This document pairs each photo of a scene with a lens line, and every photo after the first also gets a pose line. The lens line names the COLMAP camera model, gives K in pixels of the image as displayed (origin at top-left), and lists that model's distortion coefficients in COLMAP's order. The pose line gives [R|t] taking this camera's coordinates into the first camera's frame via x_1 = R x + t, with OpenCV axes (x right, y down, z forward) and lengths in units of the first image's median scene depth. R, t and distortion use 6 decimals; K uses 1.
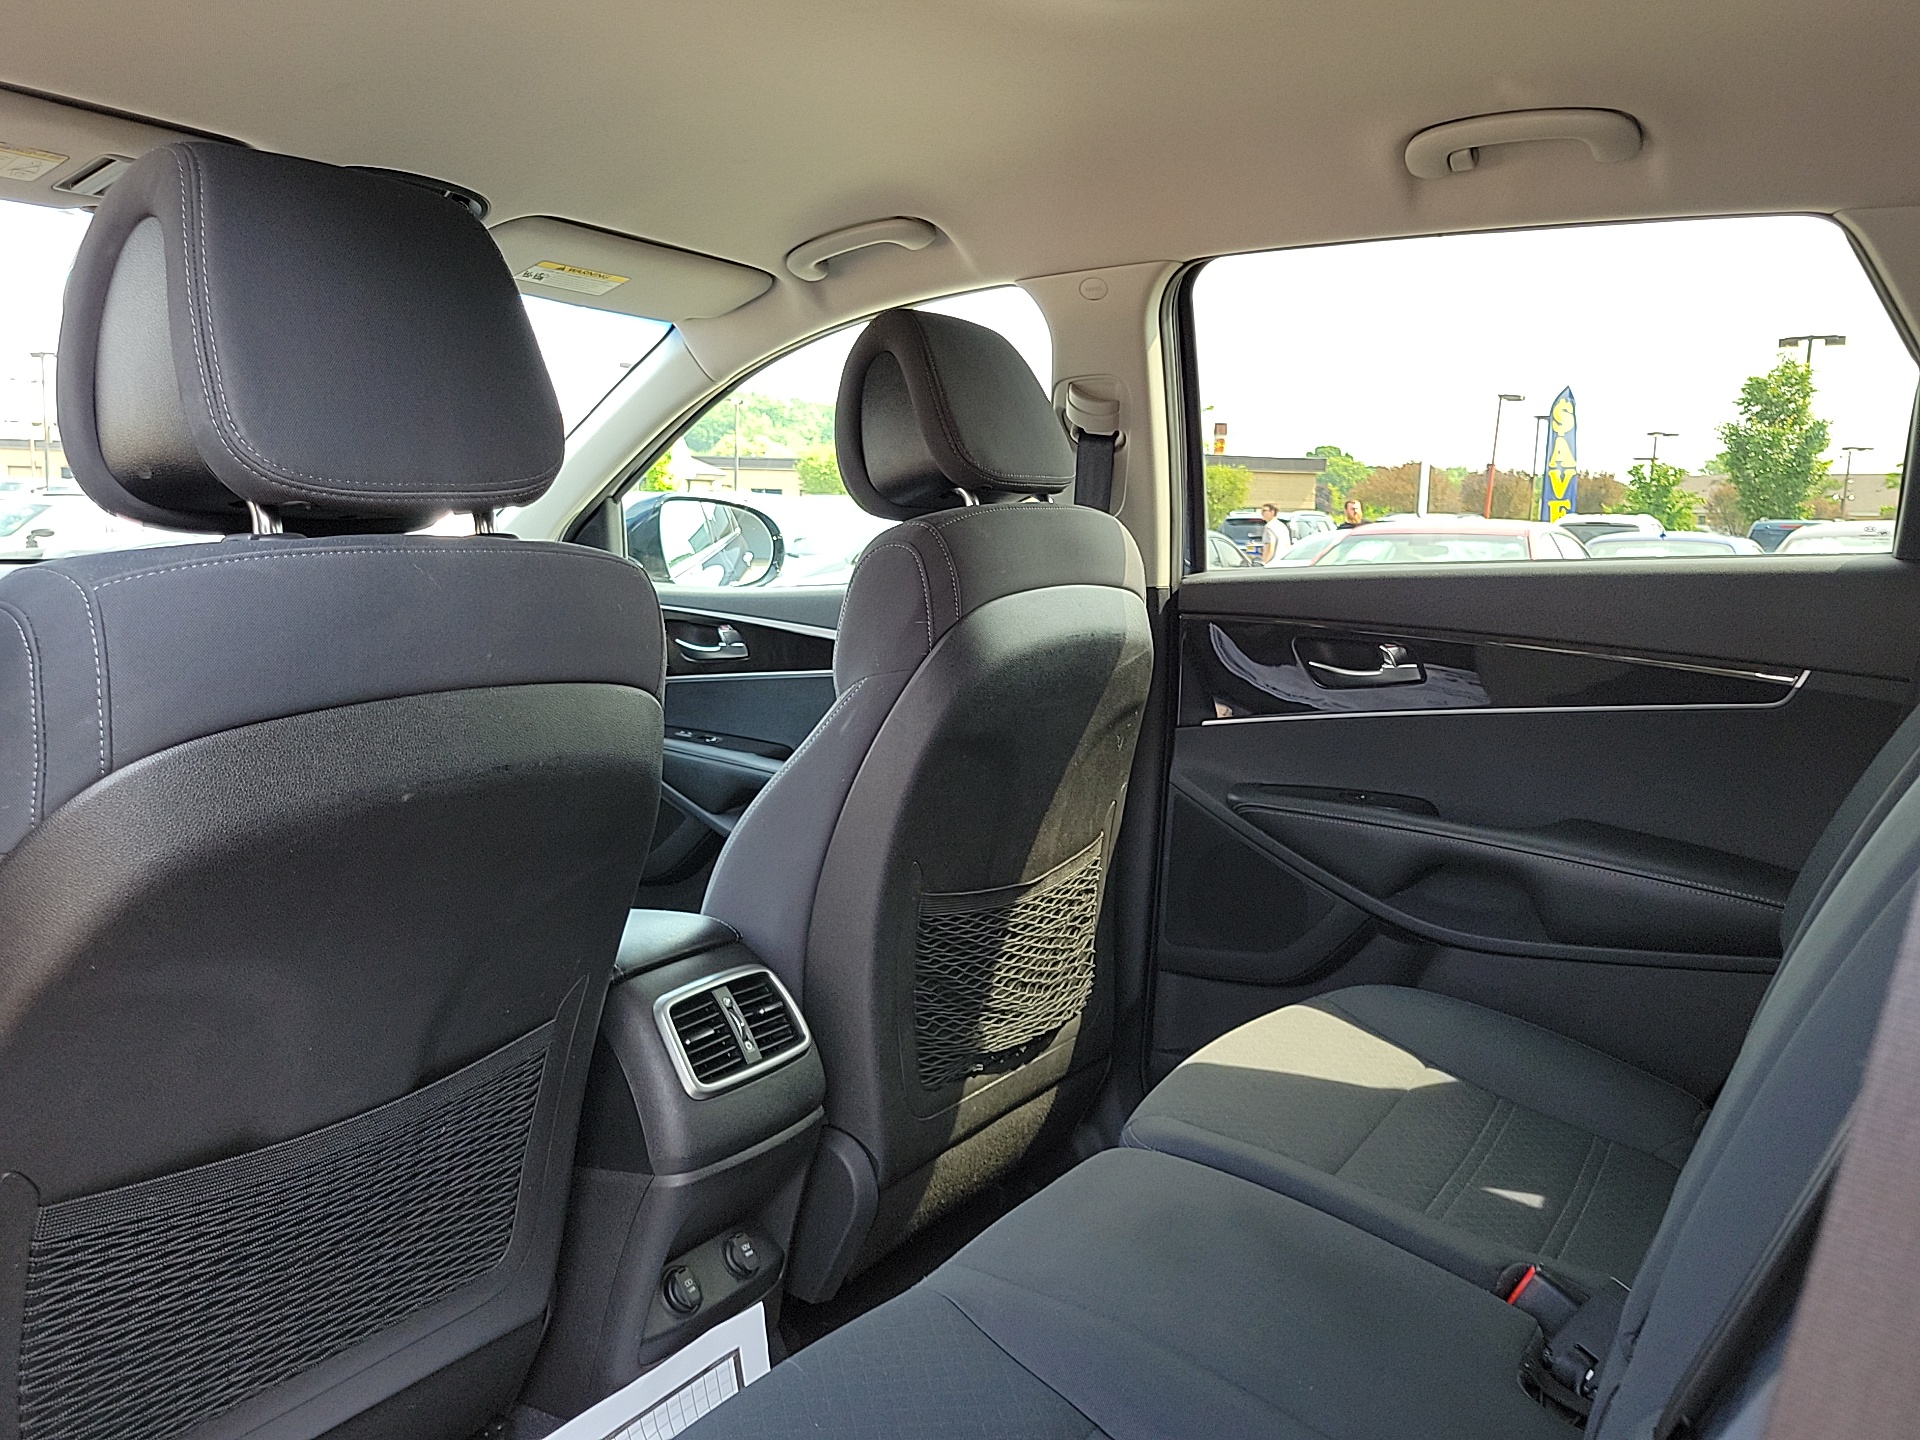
lens RADIAL K [[1581.8, 0, 932.2], [0, 1581.8, 722.4], [0, 0, 1]] dist [0.022400, -0.010625]
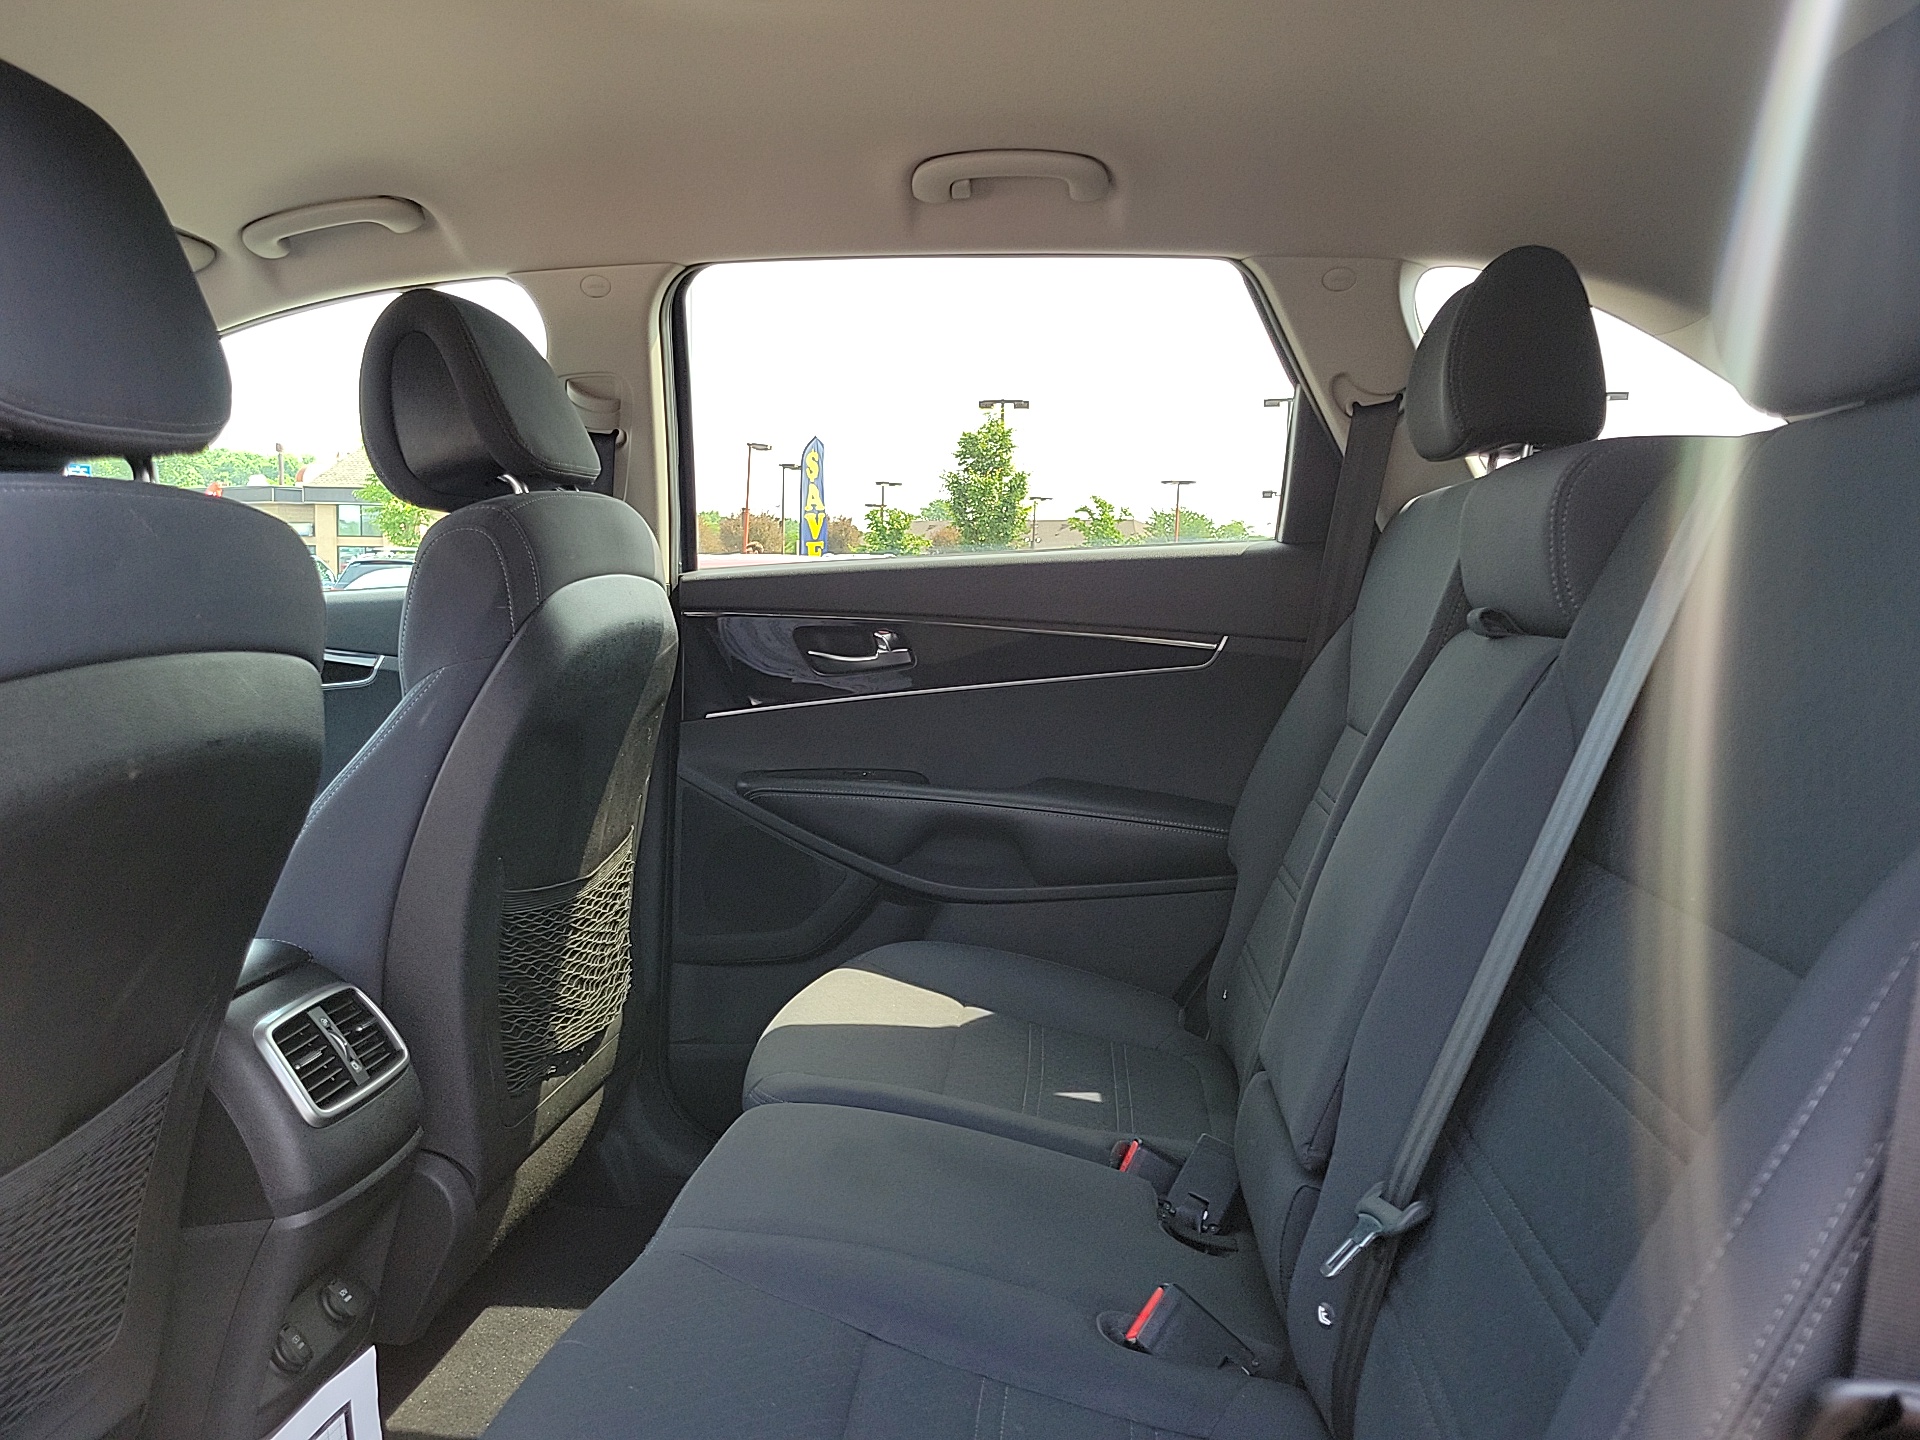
lens RADIAL K [[1581.8, 0, 932.2], [0, 1581.8, 722.4], [0, 0, 1]] dist [0.022400, -0.010625]
pose [[0.898535, -0.052392, 0.435764, -0.173892], [0.064189, 0.997861, -0.012385, 0.031881], [-0.434183, 0.039100, 0.899976, 0.011941]]
